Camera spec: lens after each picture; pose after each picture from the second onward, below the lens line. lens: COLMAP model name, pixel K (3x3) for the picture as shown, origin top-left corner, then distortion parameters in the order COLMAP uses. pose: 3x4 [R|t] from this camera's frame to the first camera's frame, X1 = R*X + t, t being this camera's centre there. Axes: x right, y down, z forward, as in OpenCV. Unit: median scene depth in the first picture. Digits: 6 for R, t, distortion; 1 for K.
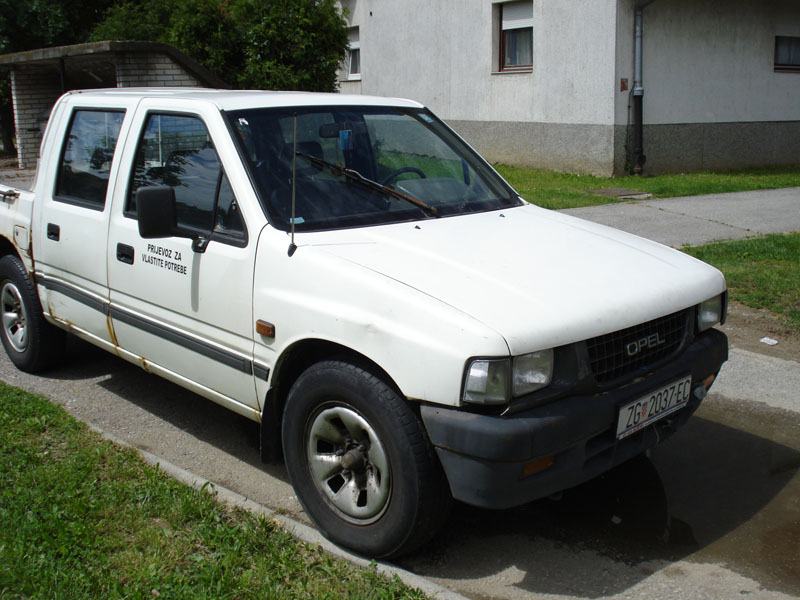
lens RADIAL K [[897.8, 0, 400.6], [0, 897.8, 317.3], [0, 0, 1]] dist [-0.090728, -0.029645]
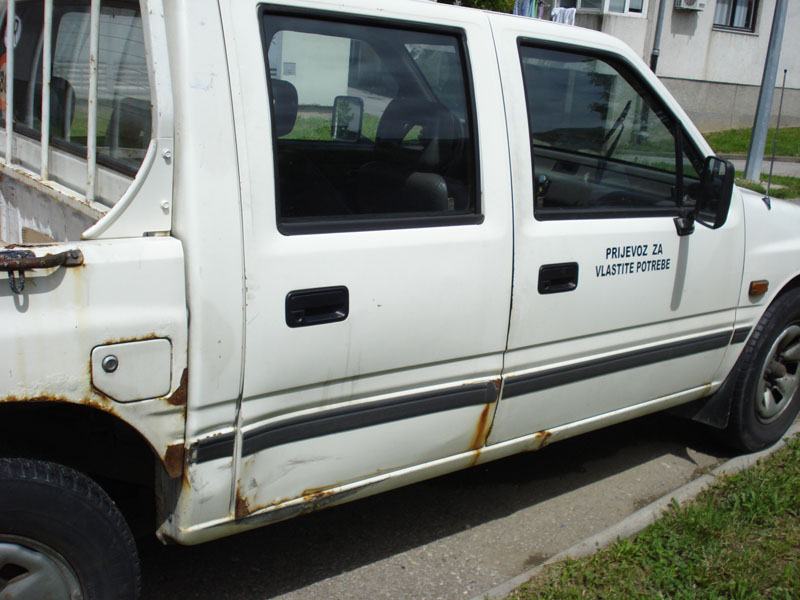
lens RADIAL K [[897.8, 0, 400.6], [0, 897.8, 317.3], [0, 0, 1]] dist [-0.090728, -0.029645]
pose [[0.089638, -0.283585, 0.954749, -0.760979], [0.162123, 0.949977, 0.266946, -0.189586], [-0.982691, 0.130858, 0.131129, 0.854678]]
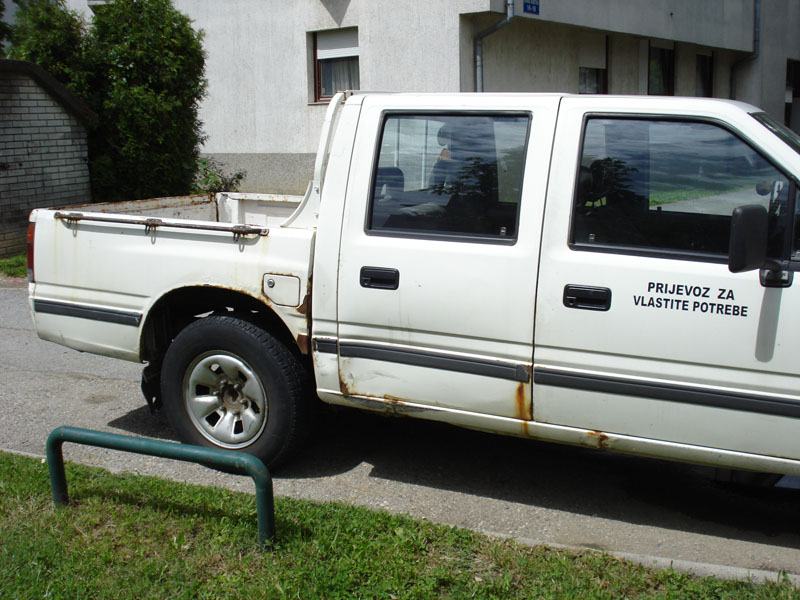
lens RADIAL K [[897.8, 0, 400.6], [0, 897.8, 317.3], [0, 0, 1]] dist [-0.090728, -0.029645]
pose [[0.935267, -0.074356, 0.346045, -0.603401], [0.088439, 0.995766, -0.025064, -0.041236], [-0.342716, 0.054046, 0.937883, 0.277684]]
